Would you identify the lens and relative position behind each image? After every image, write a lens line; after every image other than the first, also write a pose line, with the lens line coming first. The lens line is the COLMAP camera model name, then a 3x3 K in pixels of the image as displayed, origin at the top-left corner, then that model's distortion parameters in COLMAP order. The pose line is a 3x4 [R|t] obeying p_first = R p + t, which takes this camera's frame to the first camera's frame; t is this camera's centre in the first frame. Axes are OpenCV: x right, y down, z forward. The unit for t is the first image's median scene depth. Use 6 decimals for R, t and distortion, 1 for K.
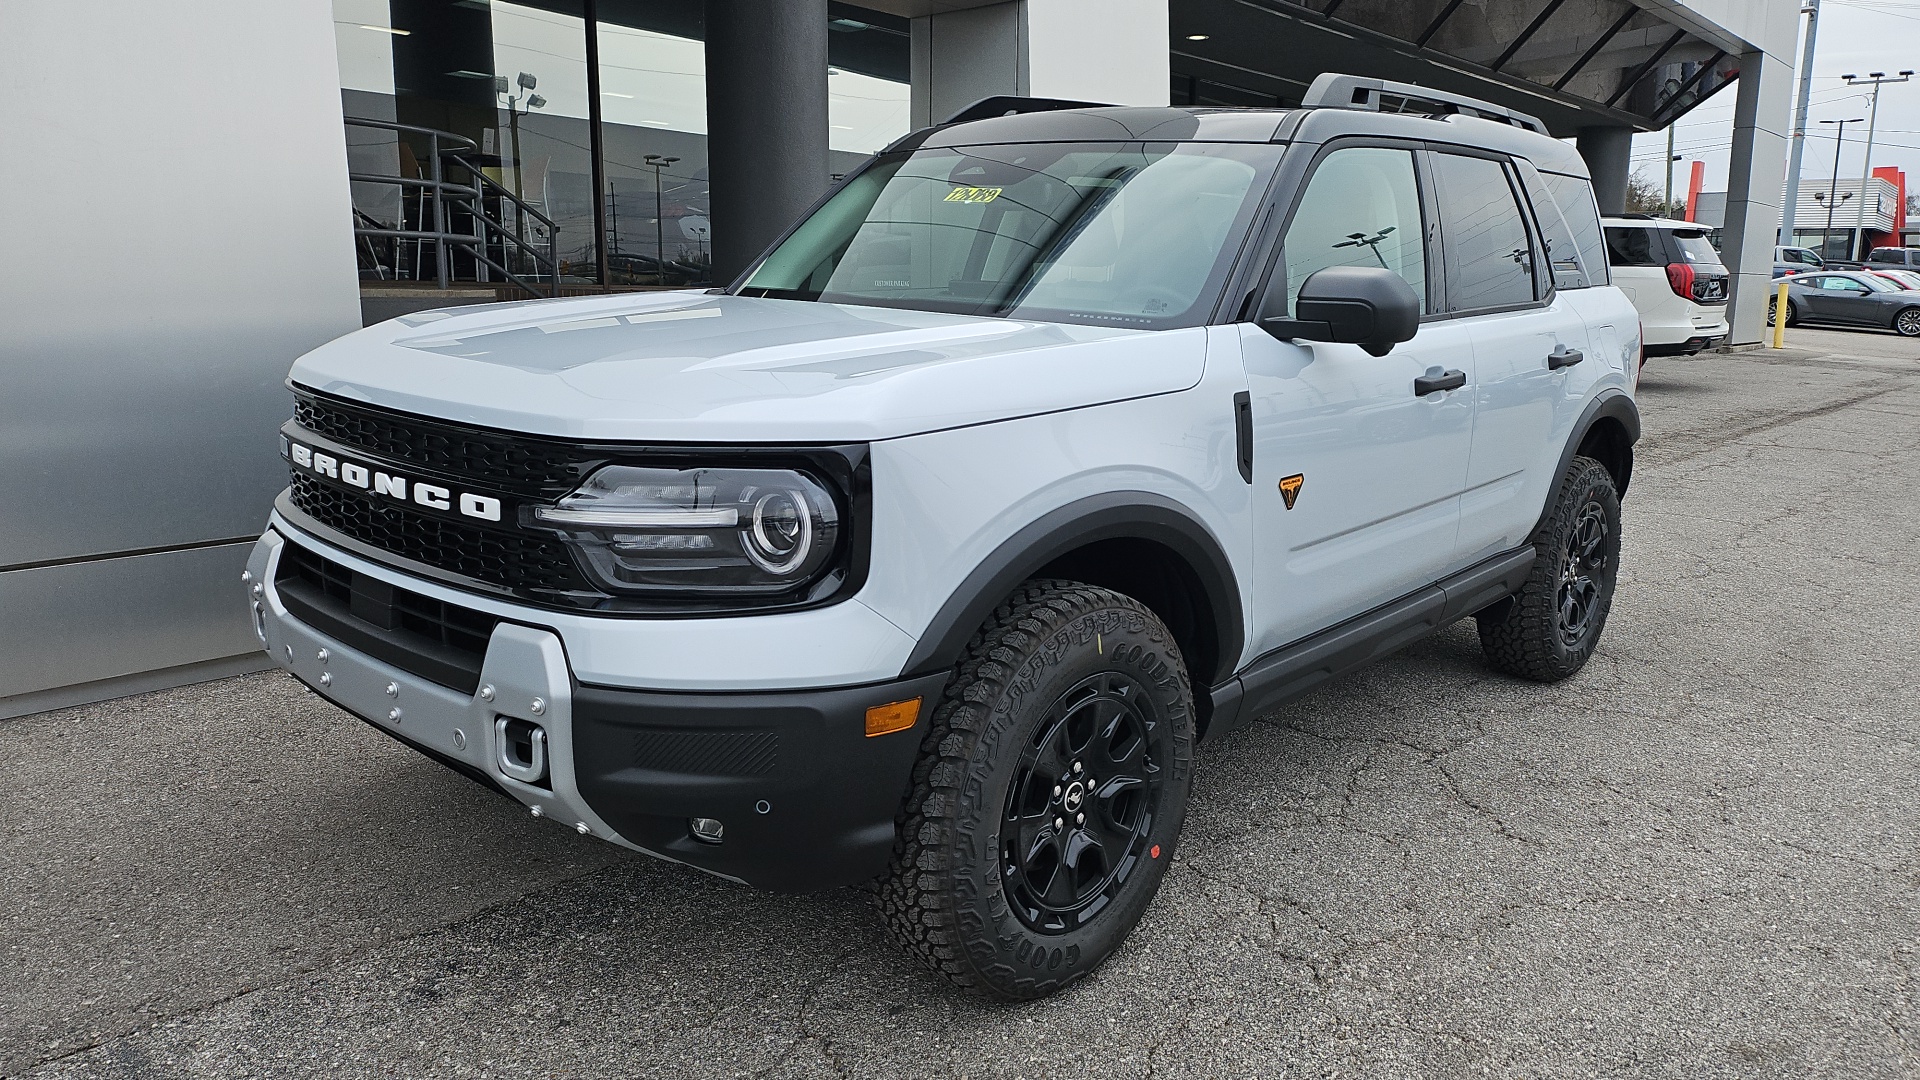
lens RADIAL K [[1365.2, 0, 961.8], [0, 1365.2, 519.0], [0, 0, 1]] dist [0.050824, 0.000744]
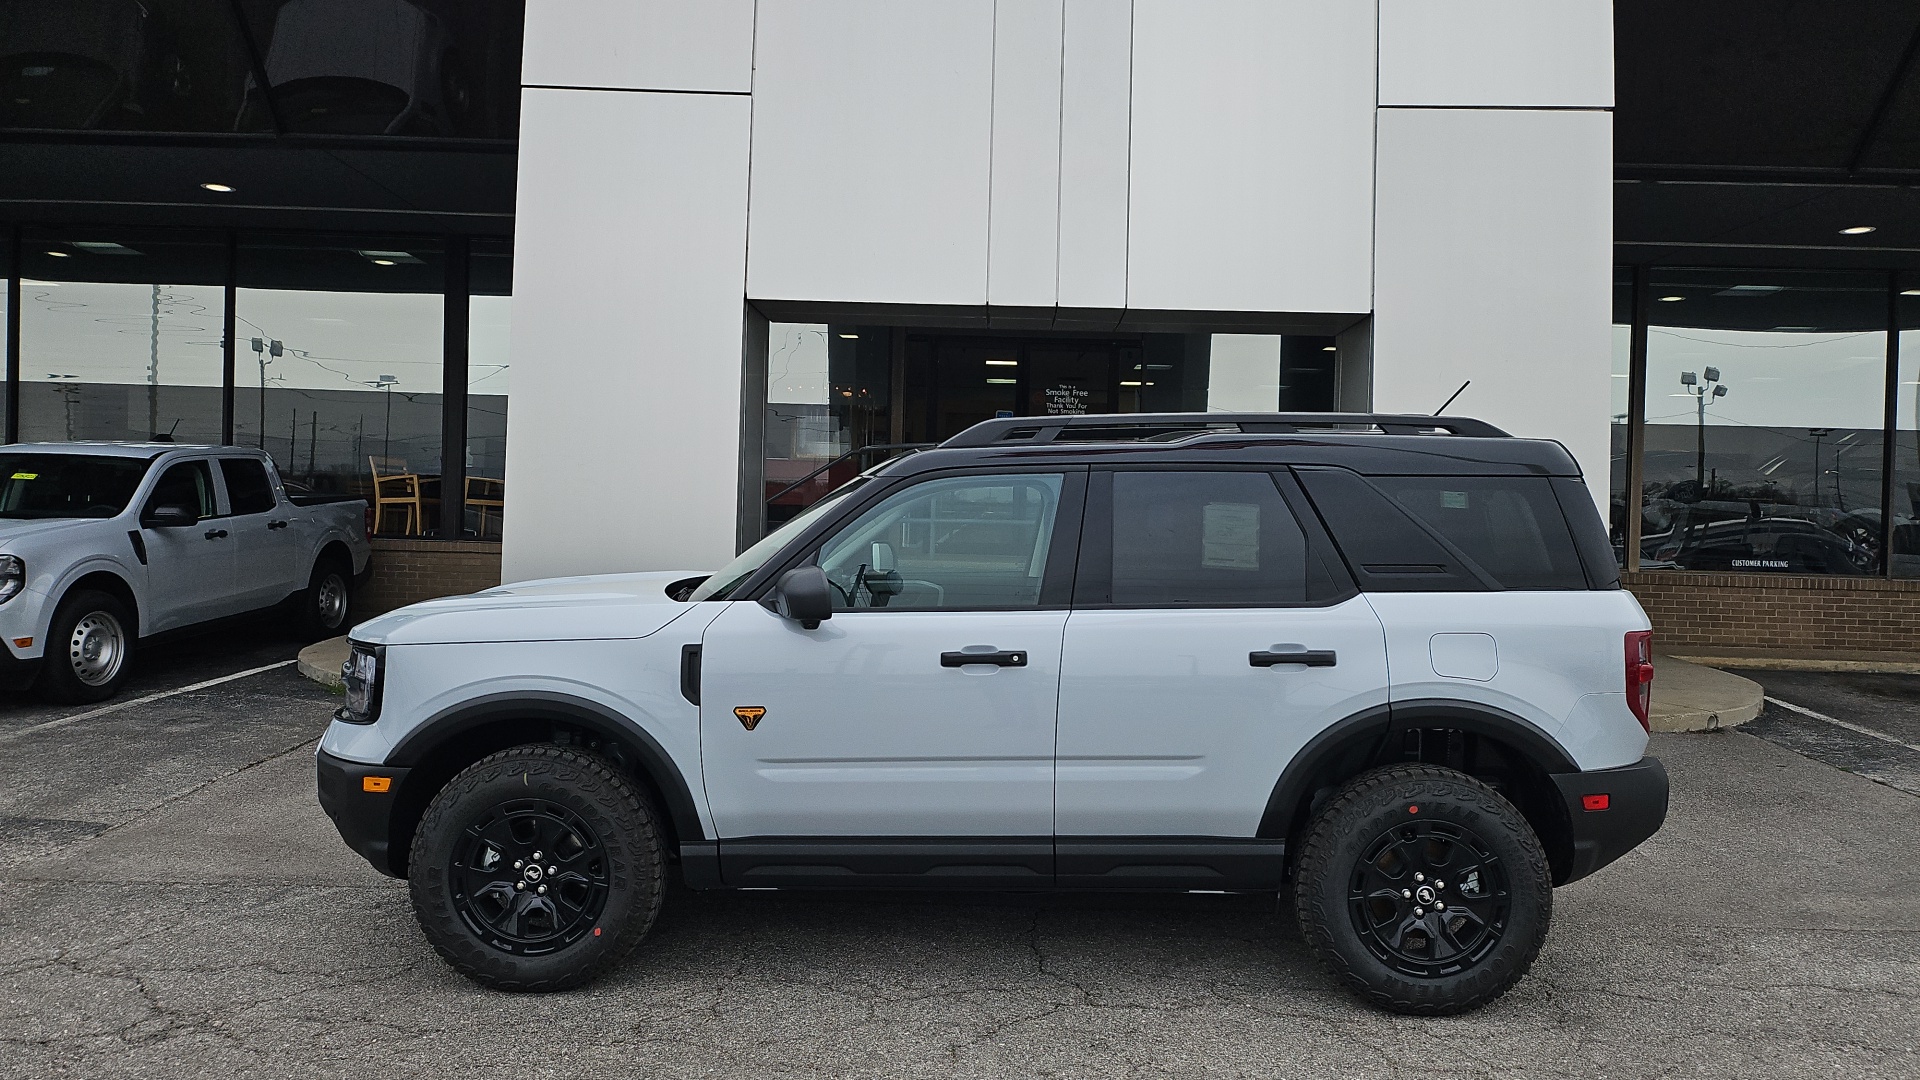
lens RADIAL K [[1312.4, 0, 966.2], [0, 1312.4, 539.5], [0, 0, 1]] dist [0.037642, -0.001970]
pose [[0.643304, -0.004108, -0.765600, 1.633693], [-0.142138, 0.981960, -0.124702, -0.072244], [0.752301, 0.189042, 0.631115, 0.290440]]
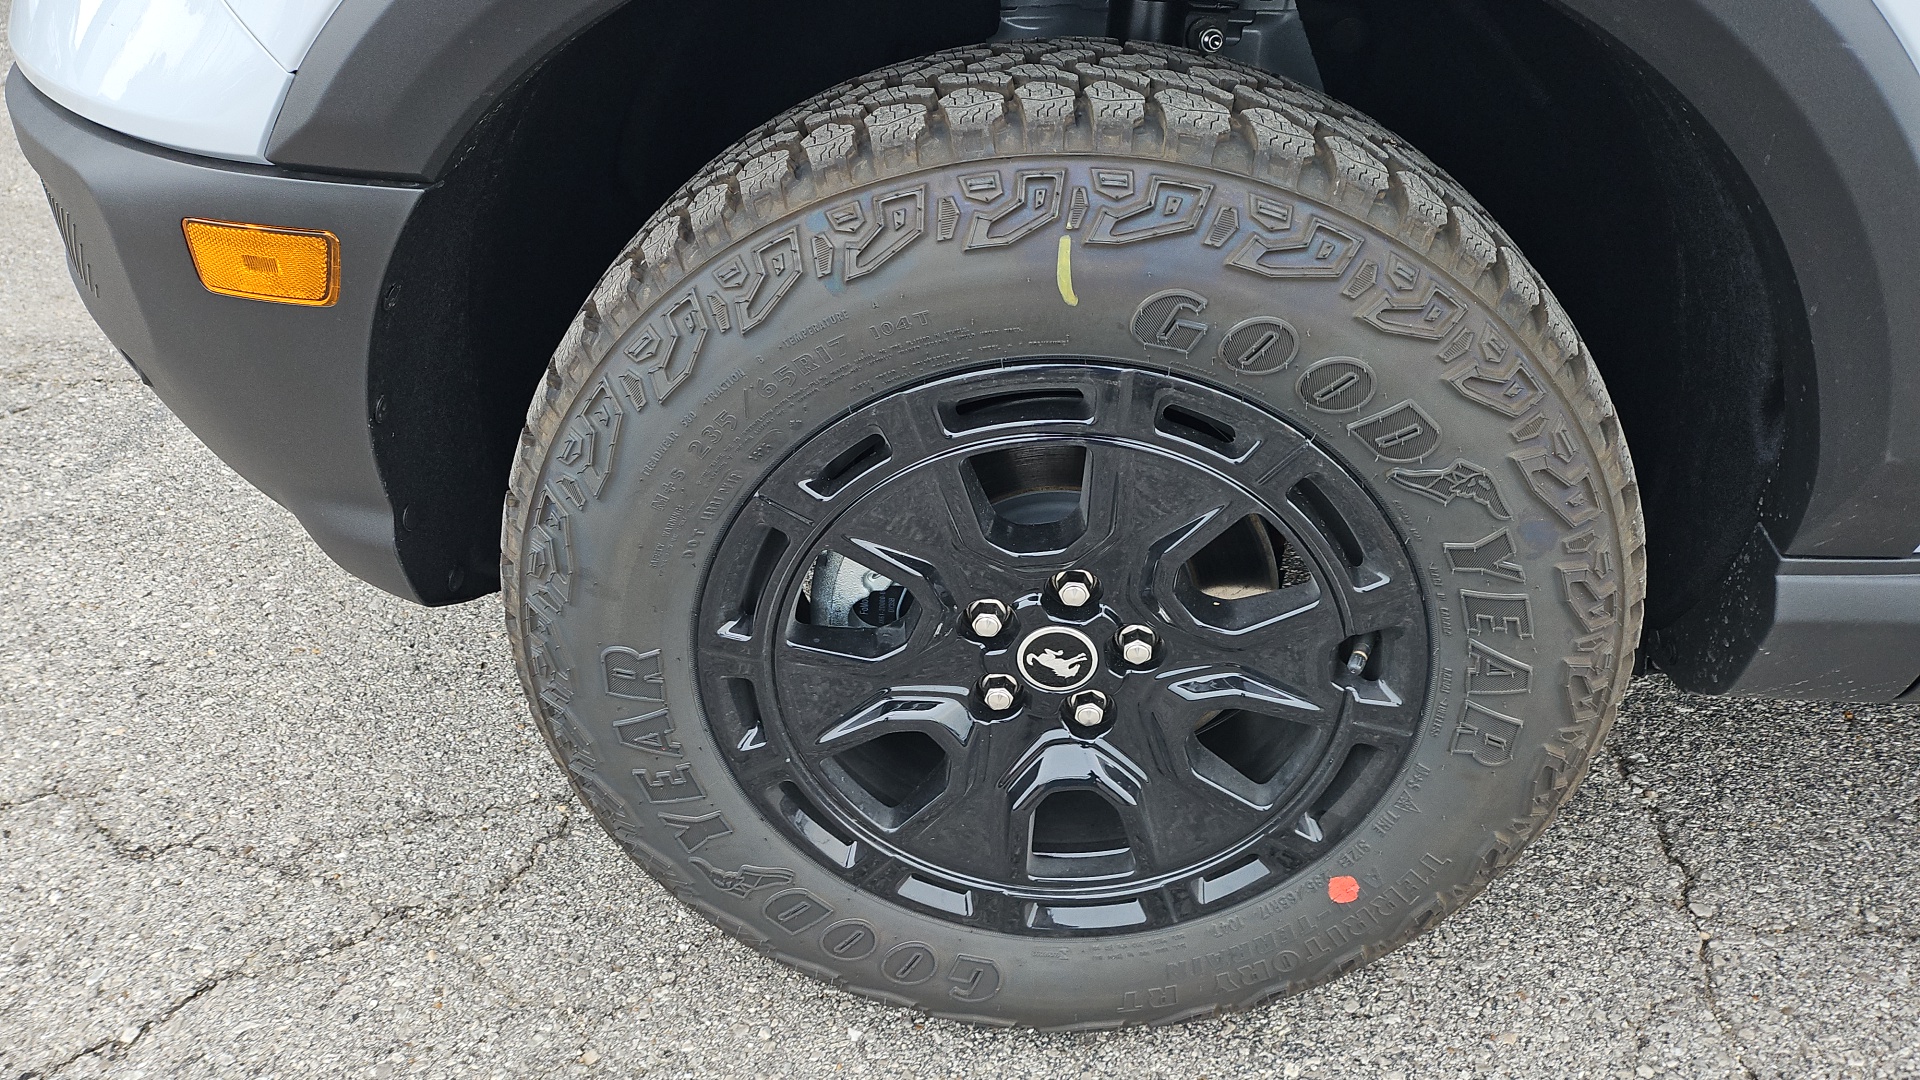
lens RADIAL K [[1314.3, 0, 961.9], [0, 1314.3, 536.9], [0, 0, 1]] dist [0.037953, -0.002968]
pose [[0.620691, 0.404509, -0.671651, 0.290465], [-0.147150, 0.901515, 0.406961, 0.027062], [0.770123, -0.153763, 0.619086, 0.741826]]
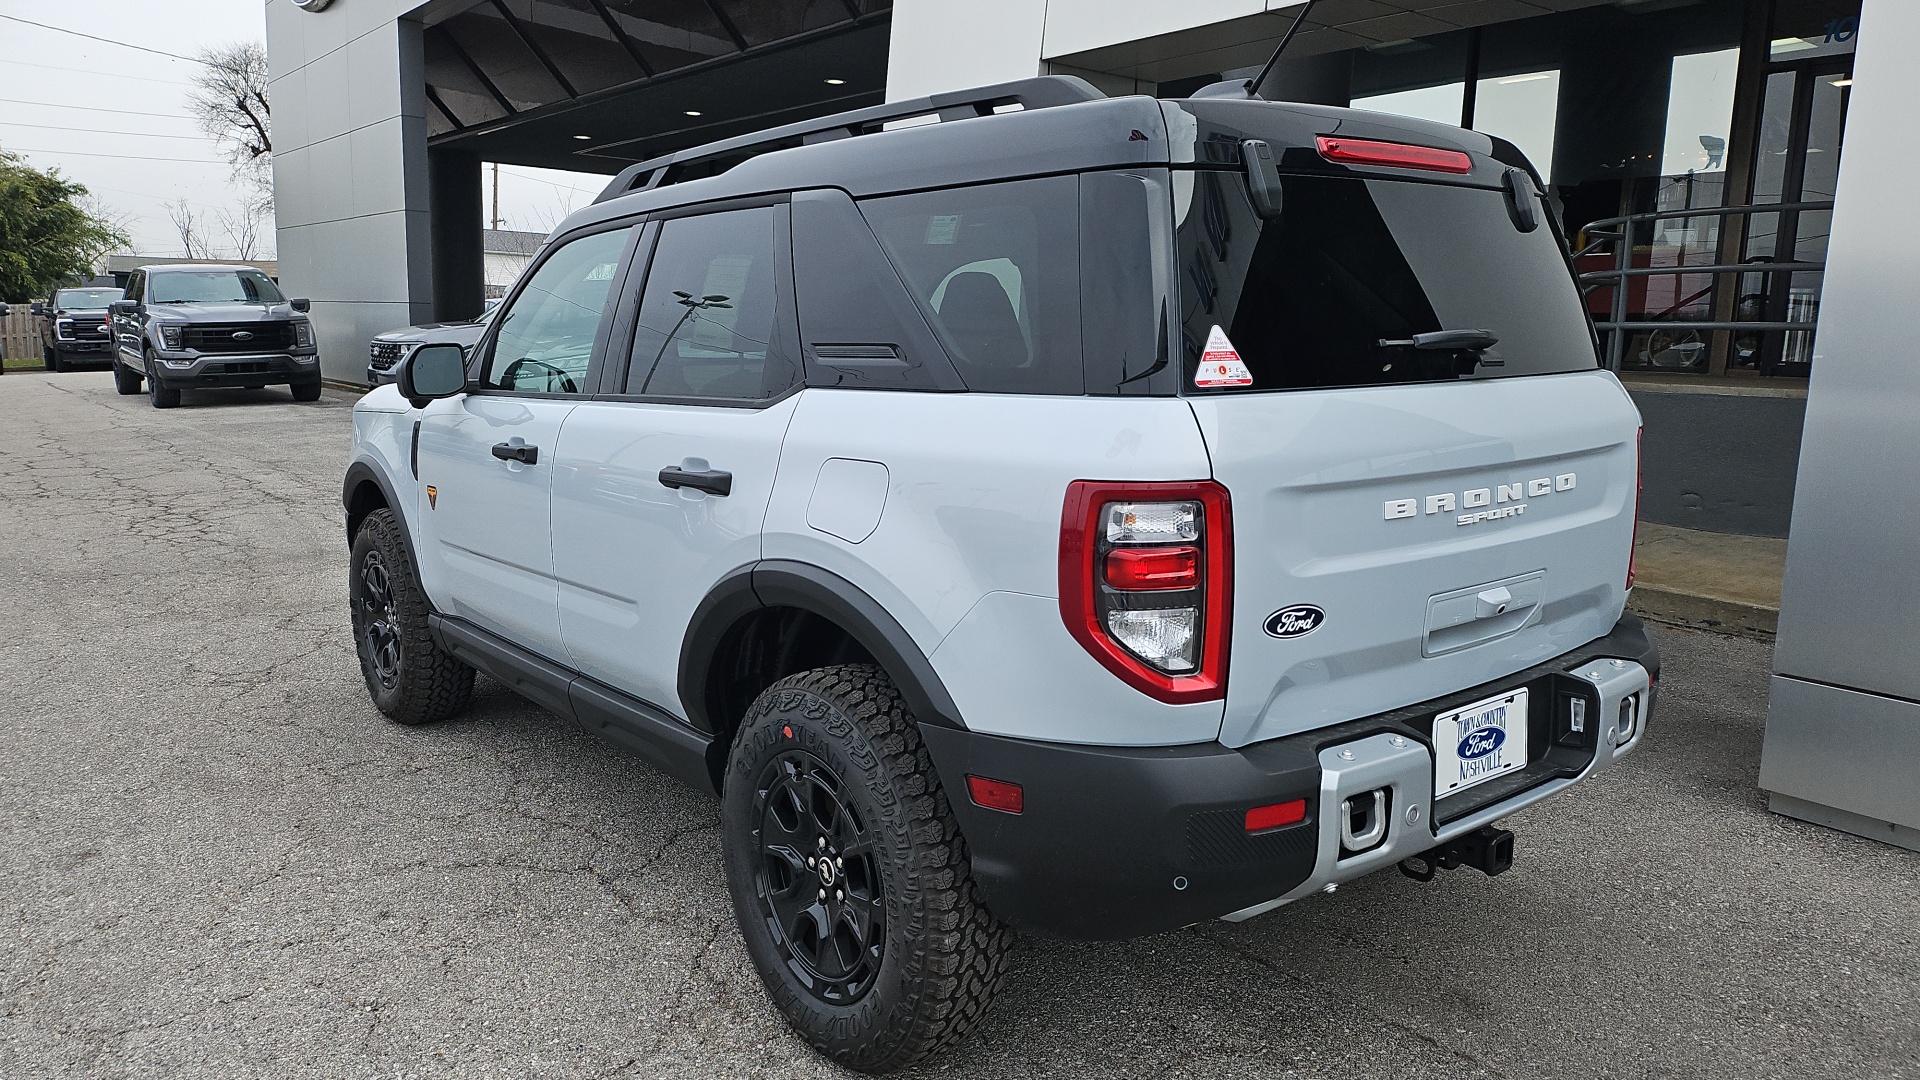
lens RADIAL K [[1365.2, 0, 961.8], [0, 1365.2, 519.0], [0, 0, 1]] dist [0.050824, 0.000744]
pose [[-0.195371, 0.117216, -0.973699, 1.728595], [-0.190234, 0.969446, 0.154874, -0.365630], [0.962102, 0.215489, -0.167103, 1.993258]]
